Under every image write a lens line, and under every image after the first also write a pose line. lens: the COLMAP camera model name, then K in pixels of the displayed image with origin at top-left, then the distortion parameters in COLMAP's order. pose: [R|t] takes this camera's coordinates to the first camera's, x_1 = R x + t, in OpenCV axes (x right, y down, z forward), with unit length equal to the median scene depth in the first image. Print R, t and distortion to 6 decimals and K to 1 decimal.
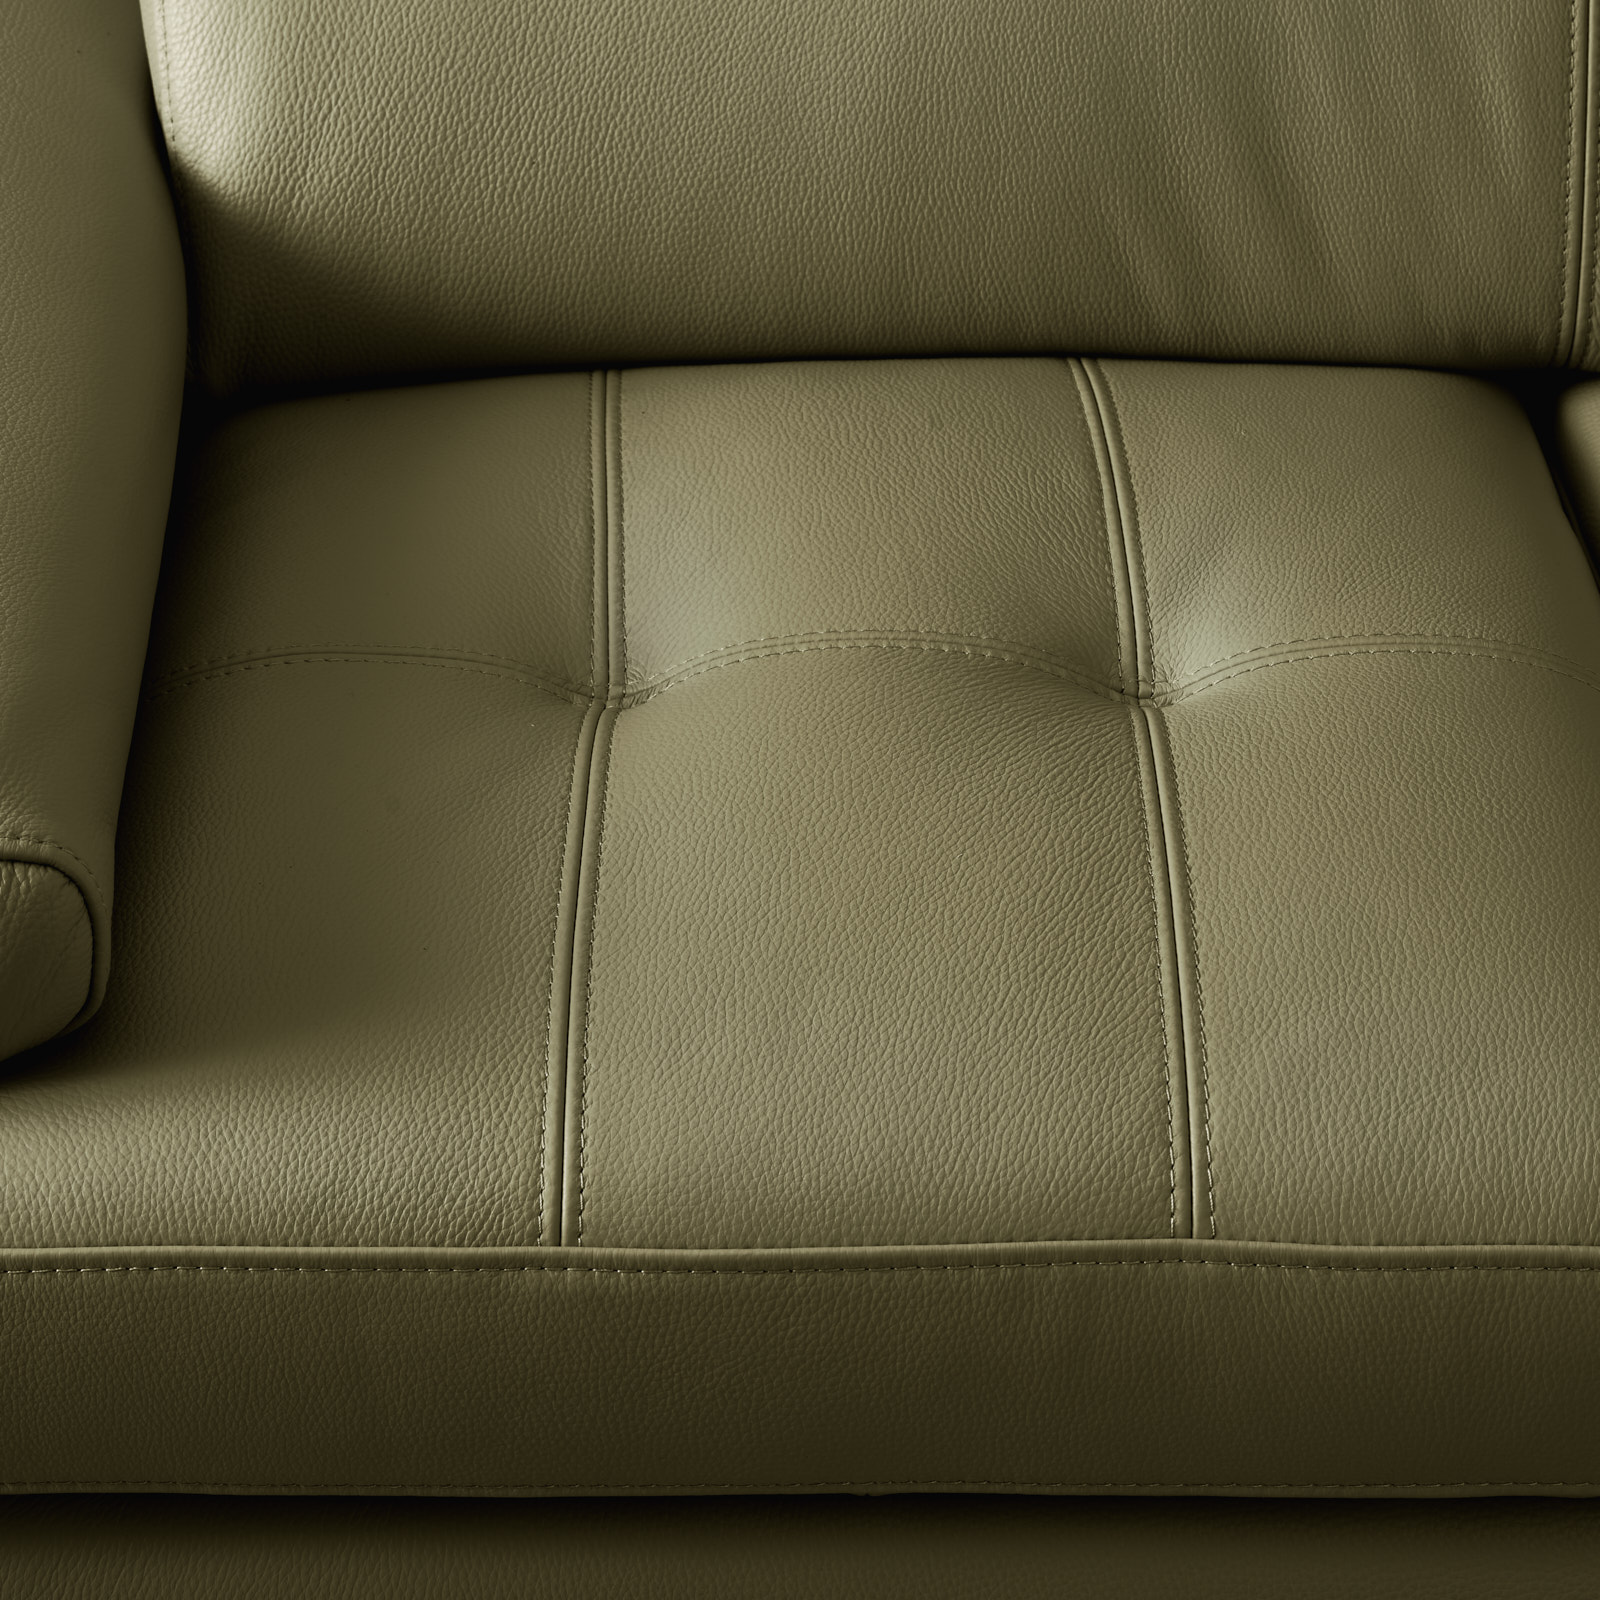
lens RADIAL K [[4738.1, 0, 784.6], [0, 4738.1, 798.4], [0, 0, 1]] dist [0.026782, 0.000000]
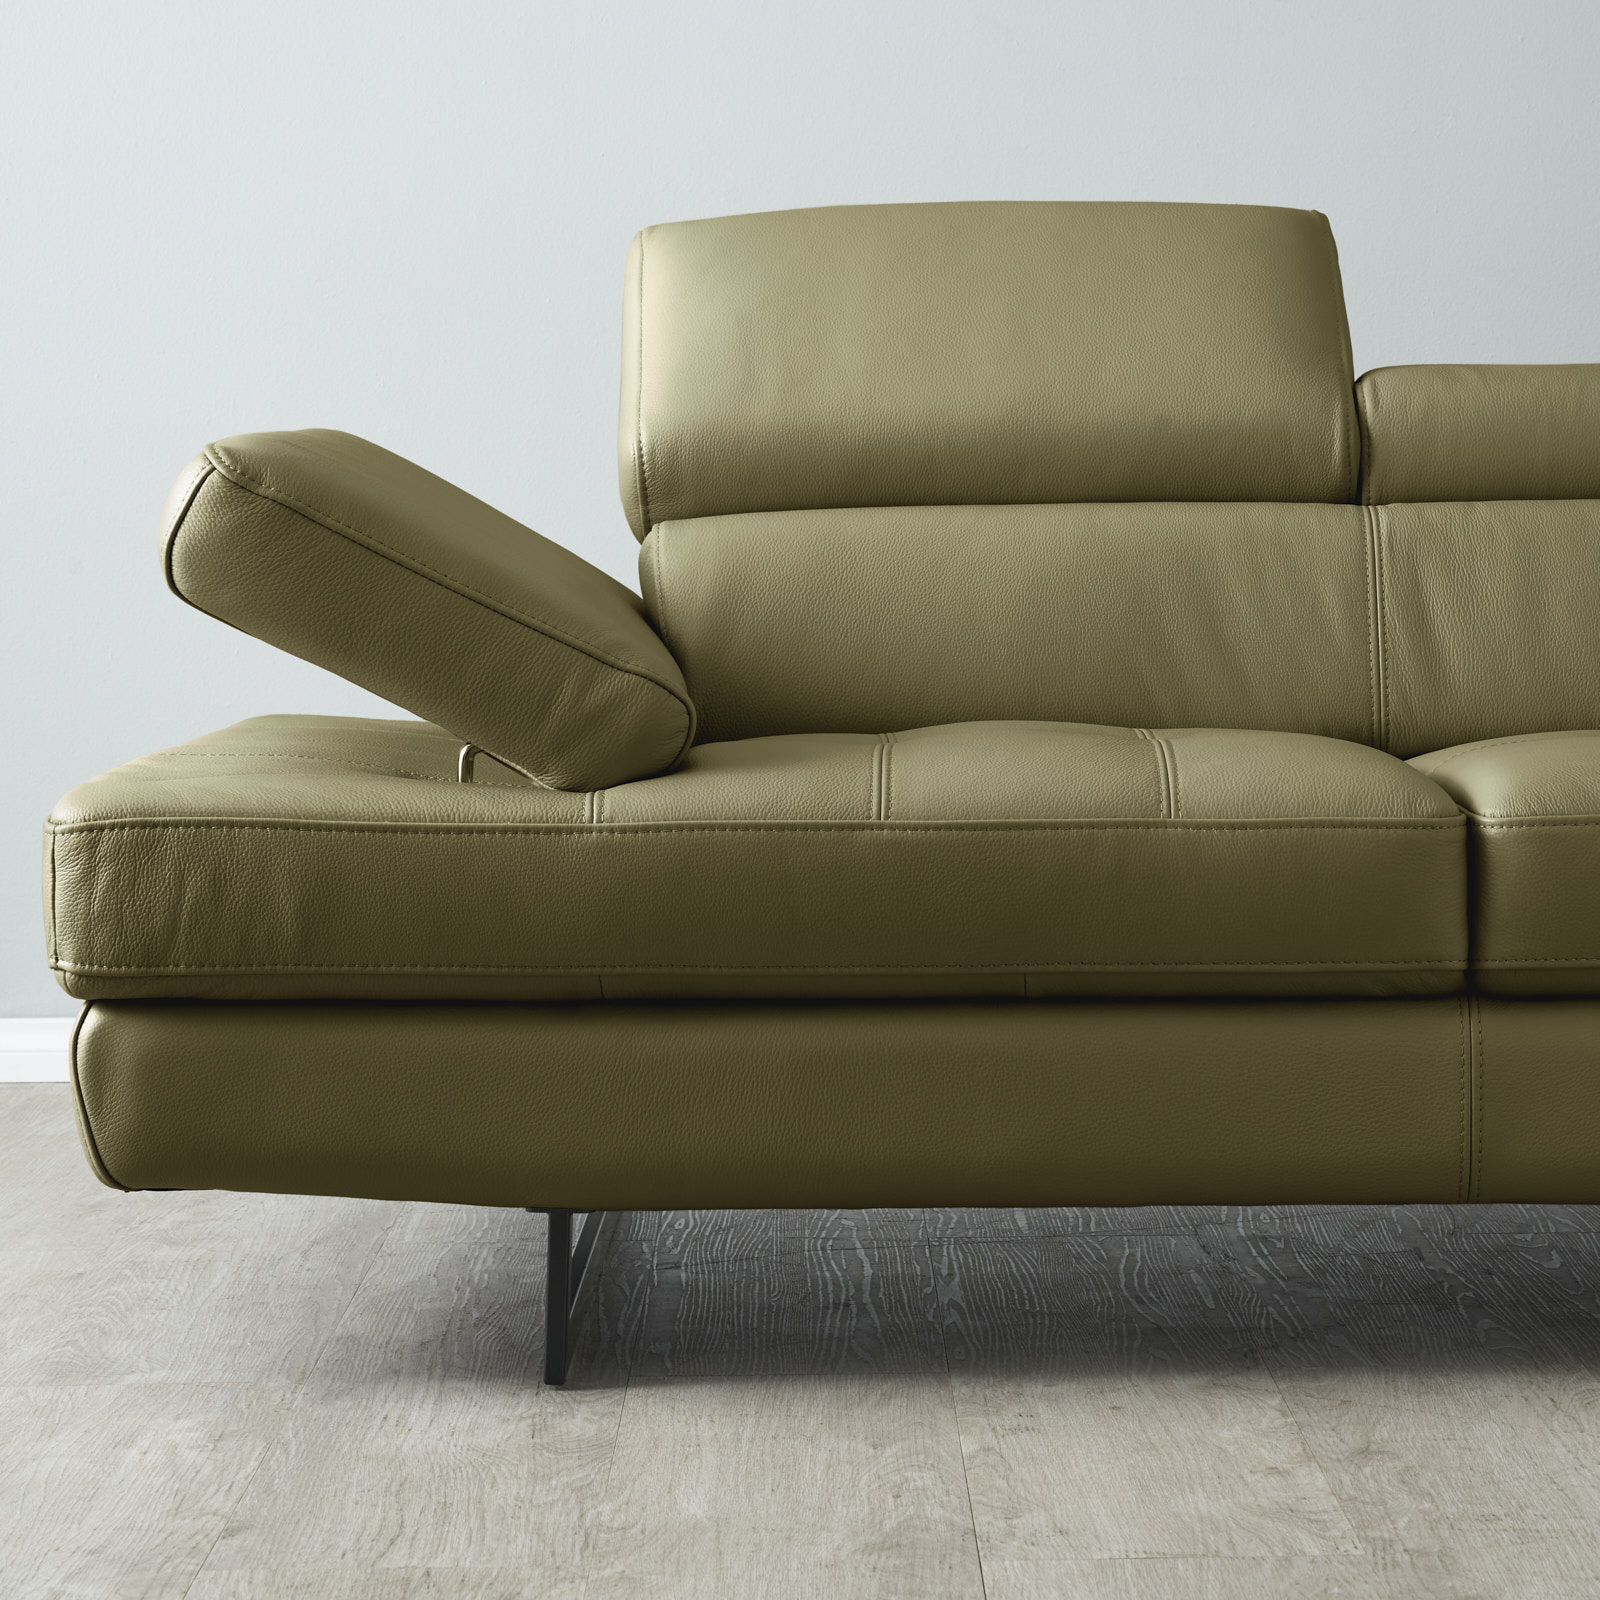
lens RADIAL K [[4738.1, 0, 811.7], [0, 4738.1, 797.5], [0, 0, 1]] dist [0.026782, 0.000000]
pose [[0.999730, -0.006206, -0.022373, -0.030239], [-0.005029, 0.882856, -0.469618, 1.107121], [0.022666, 0.469603, 0.882586, -0.927443]]
